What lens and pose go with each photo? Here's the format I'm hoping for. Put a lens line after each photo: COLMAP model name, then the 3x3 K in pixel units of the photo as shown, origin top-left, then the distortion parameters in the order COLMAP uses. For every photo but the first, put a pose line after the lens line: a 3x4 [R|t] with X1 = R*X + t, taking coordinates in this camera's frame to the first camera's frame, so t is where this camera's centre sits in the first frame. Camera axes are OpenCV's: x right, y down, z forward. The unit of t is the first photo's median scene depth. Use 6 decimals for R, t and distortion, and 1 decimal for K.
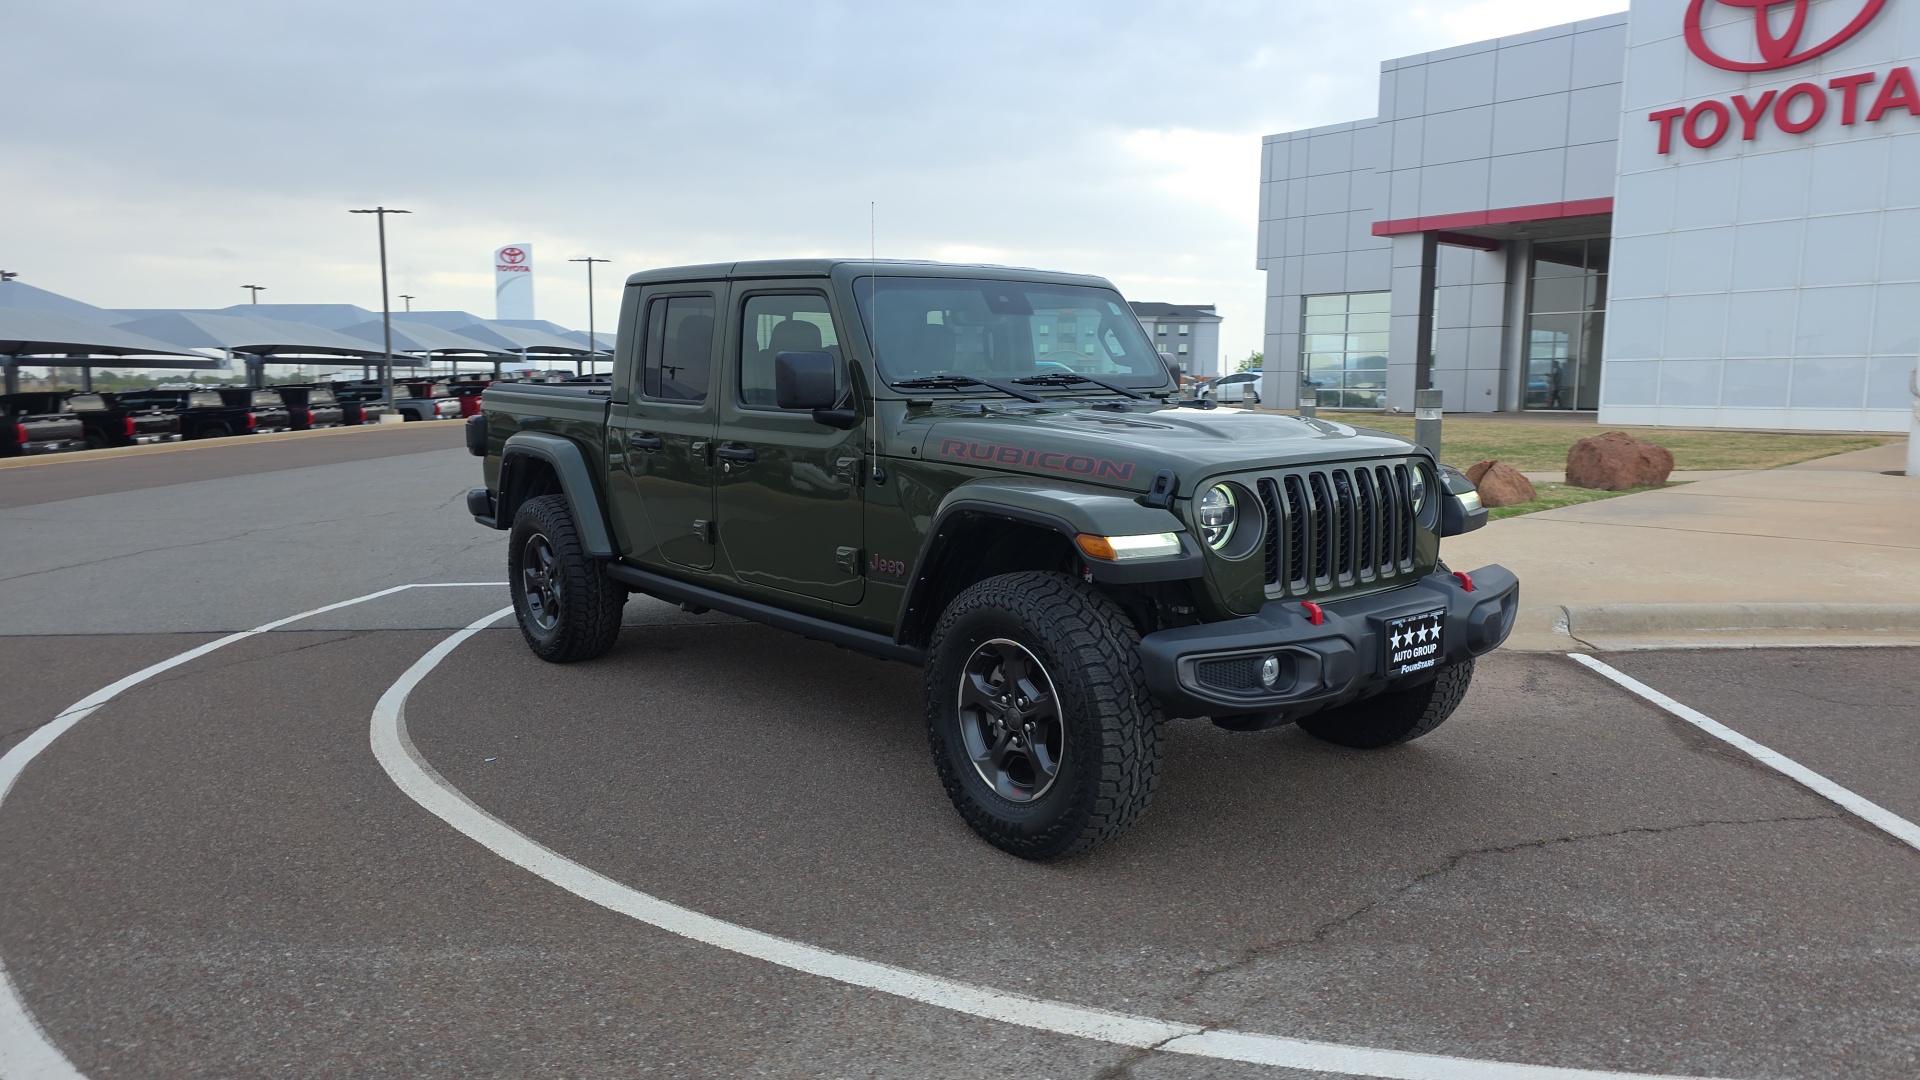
lens RADIAL K [[1296.5, 0, 1023.5], [0, 1296.5, 567.2], [0, 0, 1]] dist [0.053805, -0.056291]
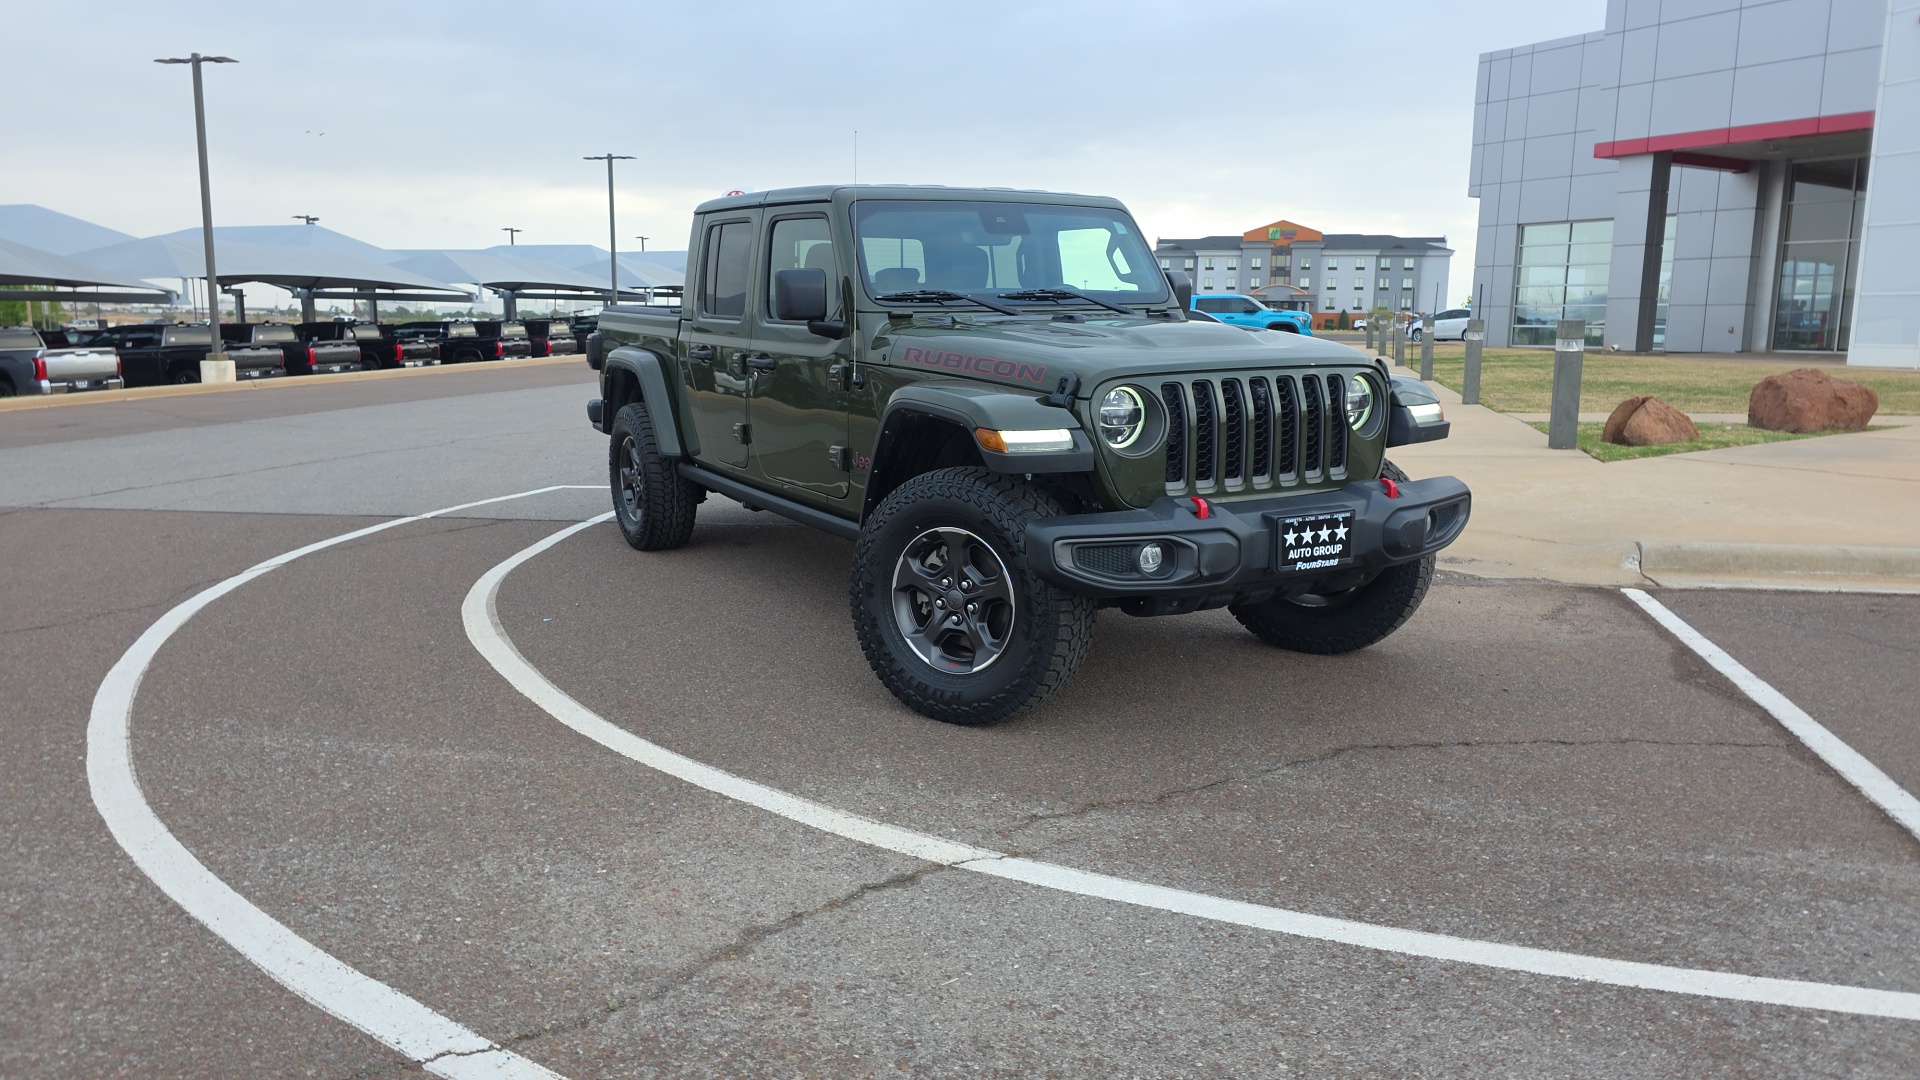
lens RADIAL K [[1296.5, 0, 944.7], [0, 1296.5, 542.9], [0, 0, 1]] dist [0.053805, -0.056291]
pose [[0.976224, 0.042079, -0.212640, 0.039102], [-0.036083, 0.998836, 0.031998, 0.005847], [0.213739, -0.023565, 0.976607, -0.013529]]
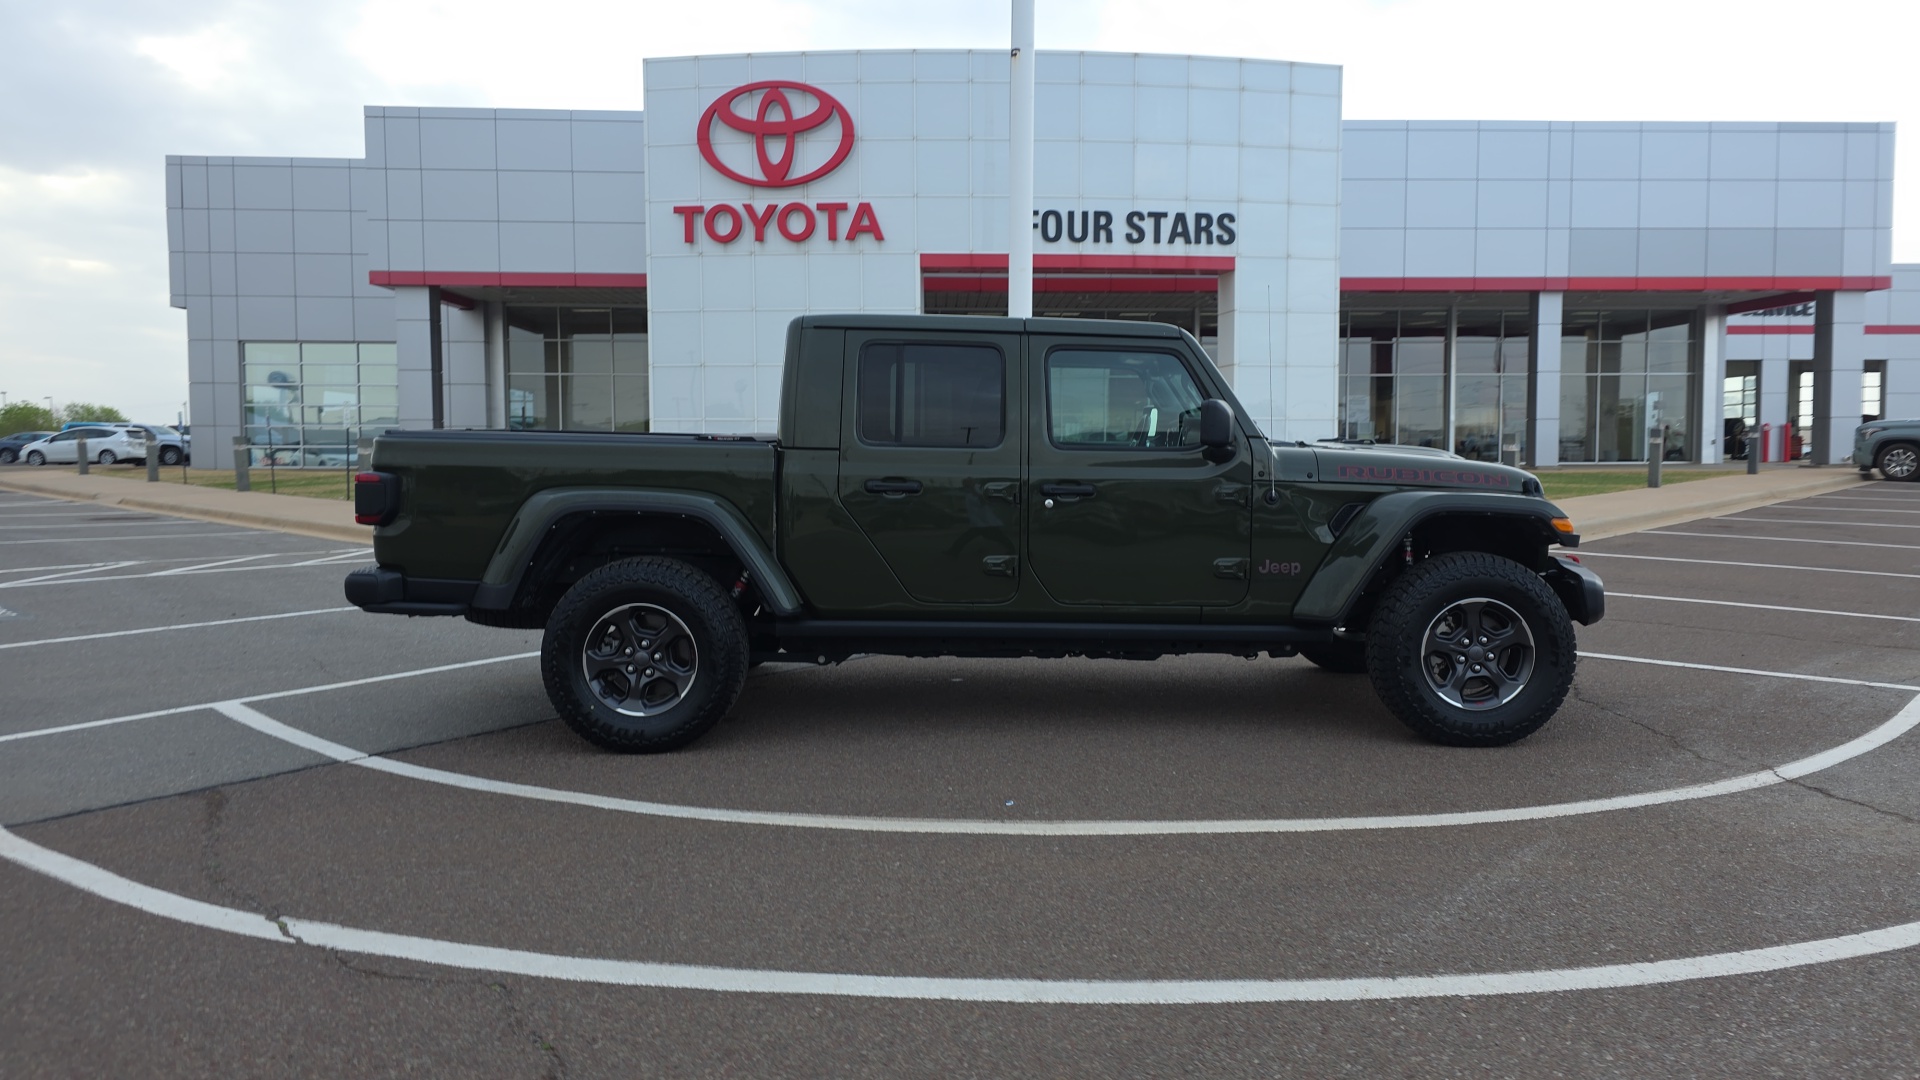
lens RADIAL K [[1296.5, 0, 983.3], [0, 1296.5, 570.5], [0, 0, 1]] dist [0.053805, -0.056291]
pose [[0.645342, -0.074496, 0.760253, -0.265137], [0.106933, 0.994244, 0.006654, -0.008045], [-0.756372, 0.077002, 0.649593, 0.083679]]
